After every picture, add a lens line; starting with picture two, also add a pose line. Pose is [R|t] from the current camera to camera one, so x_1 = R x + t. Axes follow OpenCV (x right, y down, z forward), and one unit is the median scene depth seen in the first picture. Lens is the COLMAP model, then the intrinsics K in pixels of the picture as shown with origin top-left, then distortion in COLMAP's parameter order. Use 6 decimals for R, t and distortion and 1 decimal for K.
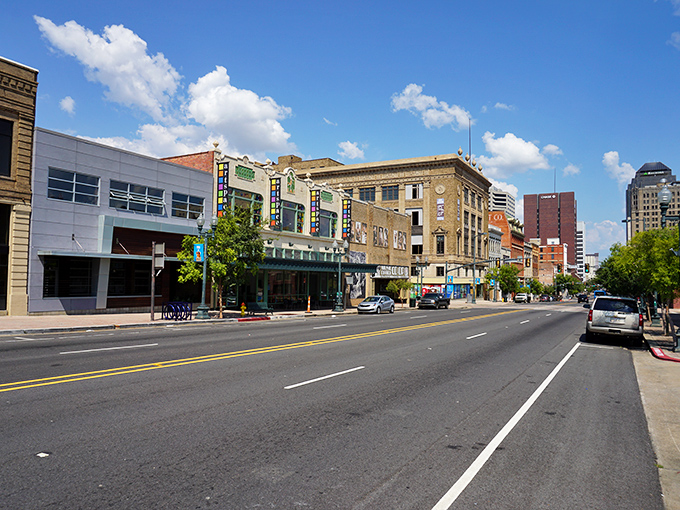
lens RADIAL K [[503.1, 0, 341.2], [0, 503.1, 252.7], [0, 0, 1]] dist [-0.034663, 0.000950]
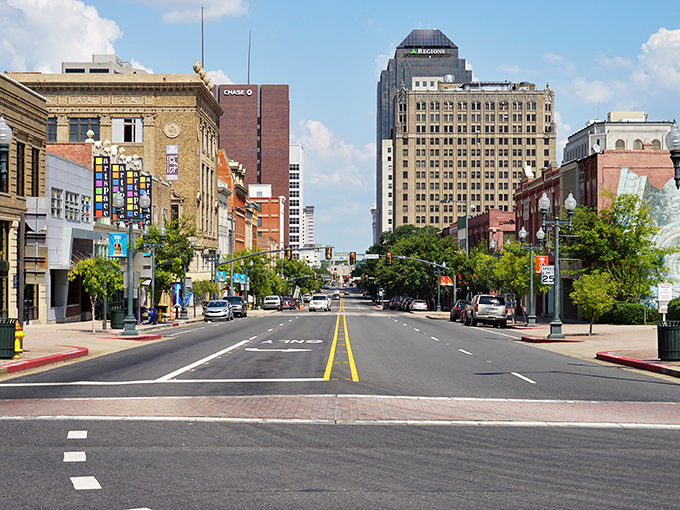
lens RADIAL K [[1158.3, 0, 339.9], [0, 1158.3, 256.1], [0, 0, 1]] dist [0.018209, 0.000000]
pose [[0.882511, -0.005446, 0.470261, -0.285630], [-0.015542, 0.999049, 0.040738, -0.031317], [-0.470036, -0.043260, 0.881587, -0.355954]]
